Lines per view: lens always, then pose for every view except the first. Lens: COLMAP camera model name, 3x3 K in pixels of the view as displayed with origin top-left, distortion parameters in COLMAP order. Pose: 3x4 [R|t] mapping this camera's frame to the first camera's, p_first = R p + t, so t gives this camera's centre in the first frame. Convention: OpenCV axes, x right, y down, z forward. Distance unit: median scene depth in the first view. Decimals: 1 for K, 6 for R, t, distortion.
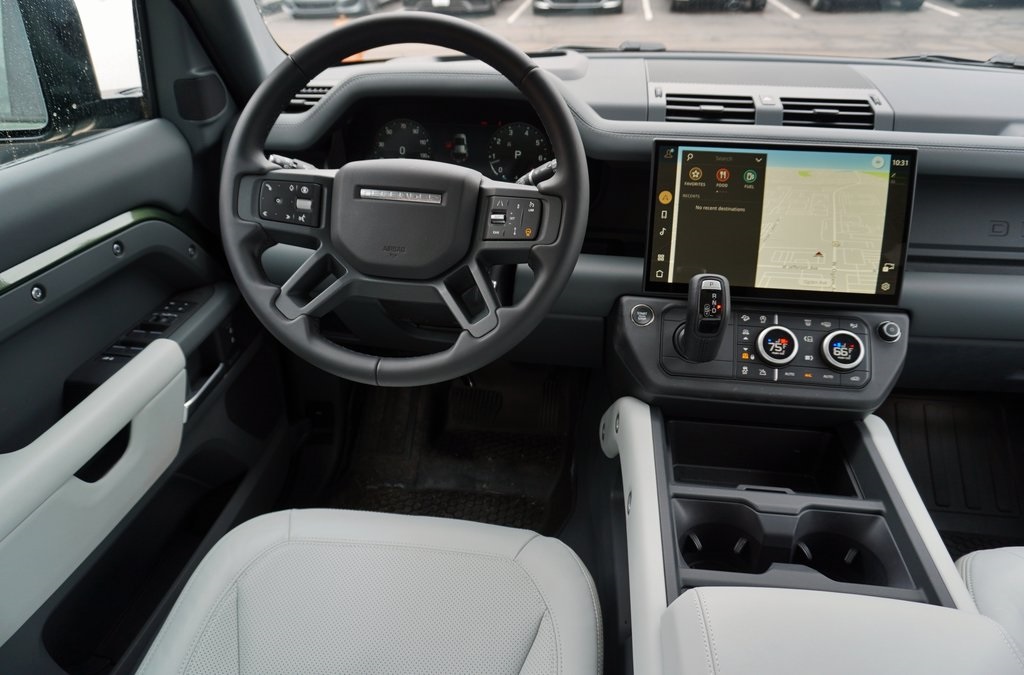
lens RADIAL K [[687.3, 0, 515.2], [0, 687.3, 338.6], [0, 0, 1]] dist [-0.030110, 0.025951]
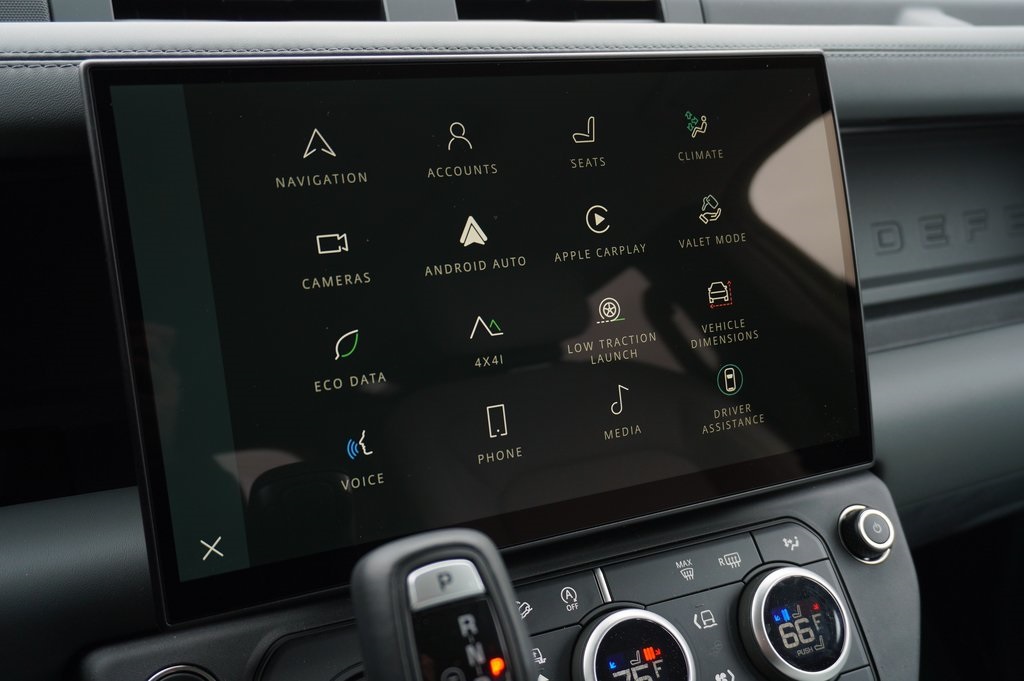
lens RADIAL K [[1028.9, 0, 512.6], [0, 1028.9, 354.5], [0, 0, 1]] dist [0.002199, 0.000000]
pose [[0.848385, -0.178579, 0.498350, 0.125068], [0.239577, 0.968983, -0.060626, -0.117399], [-0.472066, 0.170827, 0.864854, 0.595865]]
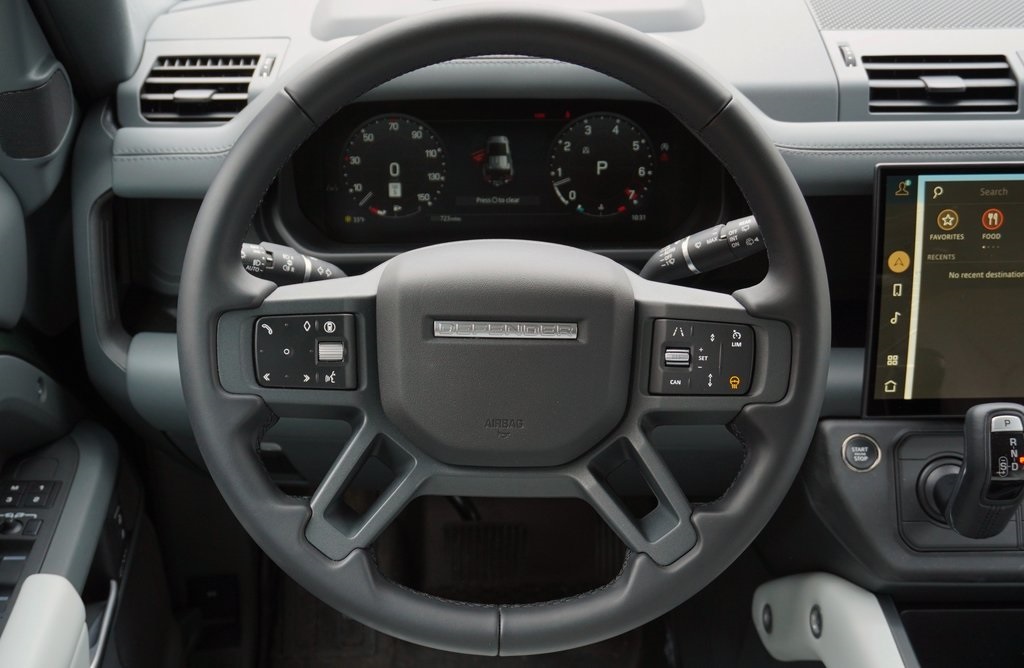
lens RADIAL K [[1238.2, 0, 499.8], [0, 1238.2, 394.2], [0, 0, 1]] dist [0.016651, 0.000000]
pose [[0.989736, -0.088032, 0.112575, -0.257738], [0.077888, 0.992751, 0.091539, -0.218852], [-0.119817, -0.081832, 0.989418, -0.035407]]
